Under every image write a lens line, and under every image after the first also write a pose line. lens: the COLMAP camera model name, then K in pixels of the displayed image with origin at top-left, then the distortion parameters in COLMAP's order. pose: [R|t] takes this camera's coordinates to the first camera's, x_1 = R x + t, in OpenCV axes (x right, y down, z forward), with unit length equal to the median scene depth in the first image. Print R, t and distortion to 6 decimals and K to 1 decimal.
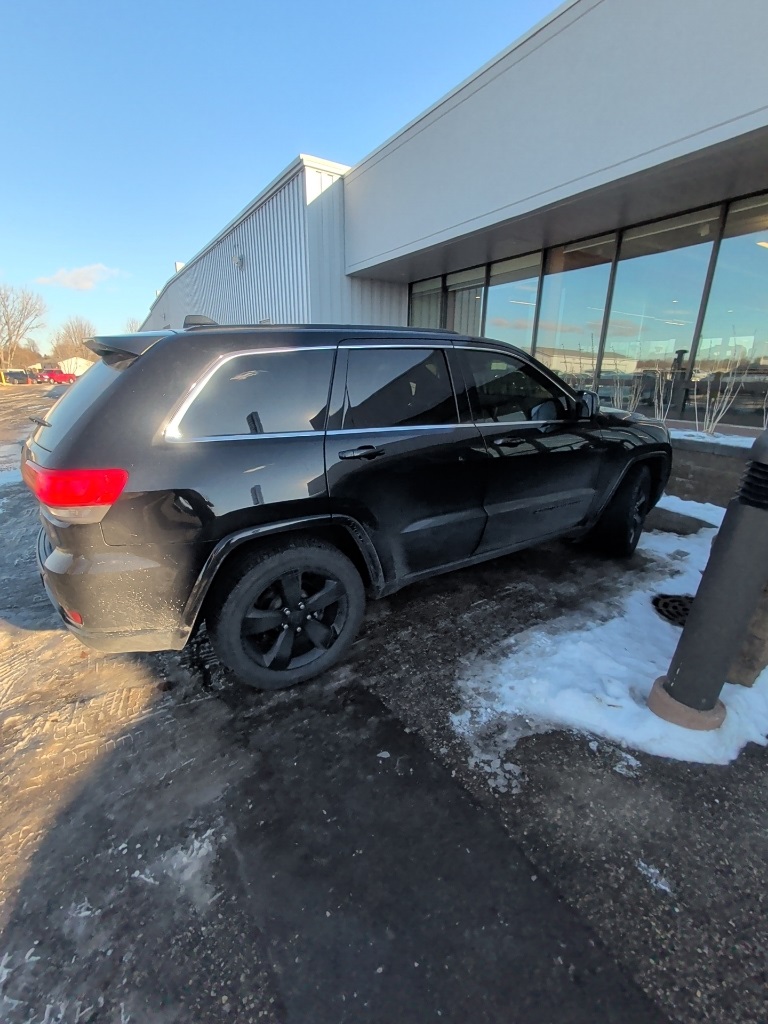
lens RADIAL K [[443.1, 0, 382.4], [0, 443.1, 515.9], [0, 0, 1]] dist [0.000526, -0.000131]
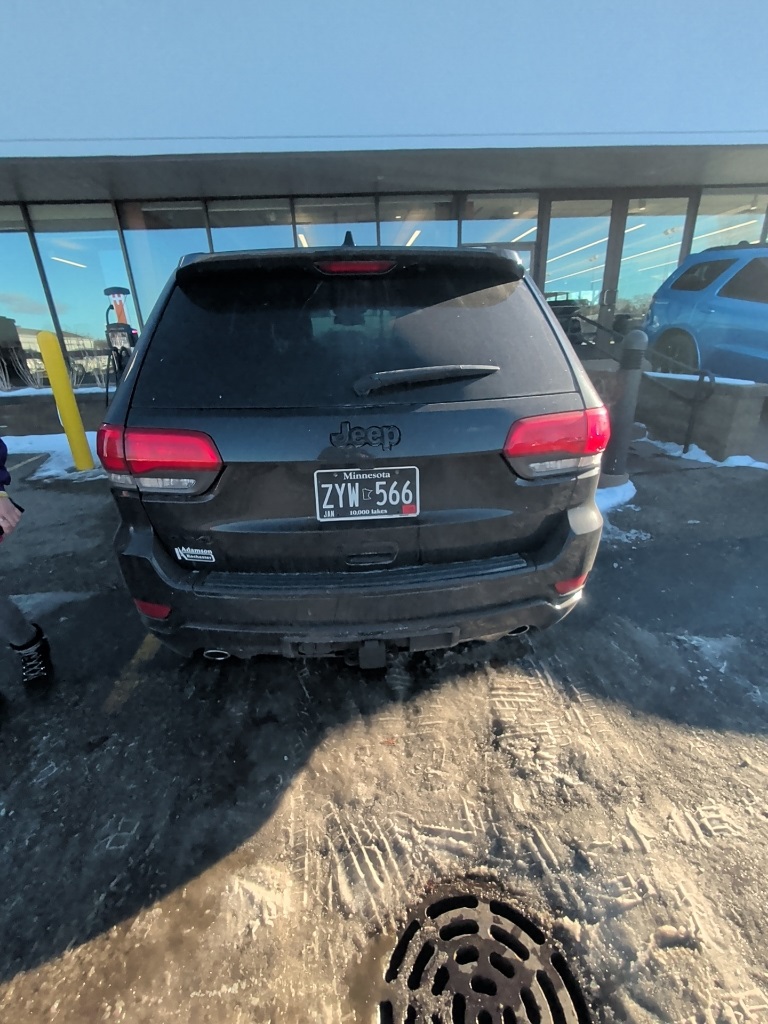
lens RADIAL K [[443.1, 0, 382.1], [0, 443.1, 508.1], [0, 0, 1]] dist [0.000526, -0.000131]
pose [[0.457007, -0.352128, 0.816793, -1.106820], [0.322148, 0.921480, 0.217013, -0.169007], [-0.829075, 0.163952, 0.534561, 0.585938]]
